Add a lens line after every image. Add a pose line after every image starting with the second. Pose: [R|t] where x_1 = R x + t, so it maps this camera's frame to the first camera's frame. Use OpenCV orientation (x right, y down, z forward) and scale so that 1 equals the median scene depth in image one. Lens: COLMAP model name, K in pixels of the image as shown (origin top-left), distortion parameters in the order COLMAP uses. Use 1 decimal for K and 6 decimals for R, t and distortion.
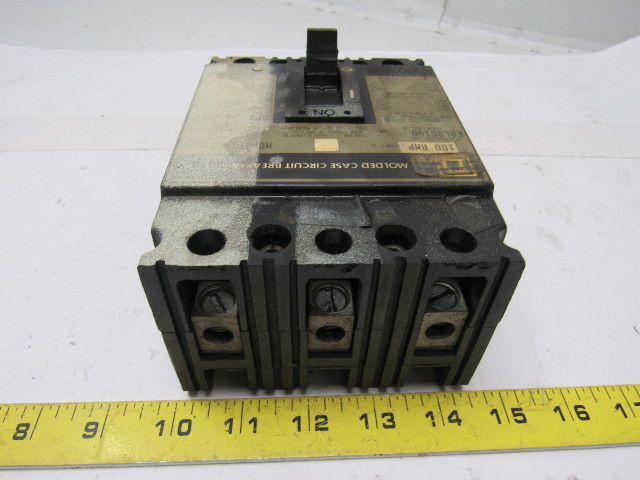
lens RADIAL K [[457.7, 0, 310.6], [0, 457.7, 240.3], [0, 0, 1]] dist [-0.042863, -0.018453]
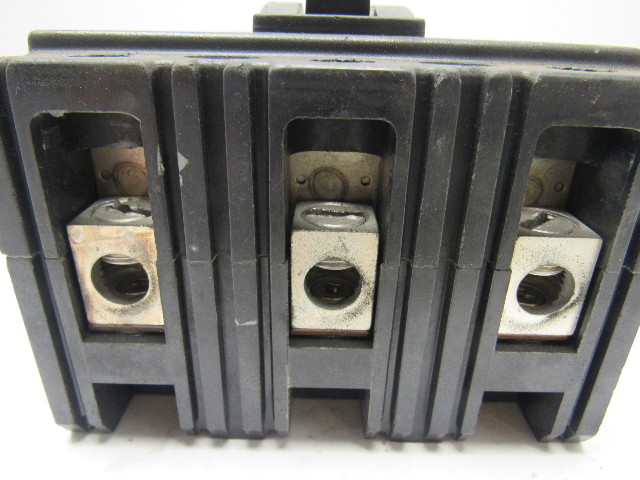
lens RADIAL K [[457.7, 0, 292.7], [0, 457.7, 245.9], [0, 0, 1]] dist [-0.042863, -0.018453]
pose [[0.998651, 0.017340, -0.048949, 0.021212], [-0.032061, 0.947385, -0.318486, 0.310407], [0.040851, 0.319625, 0.946663, 0.473256]]
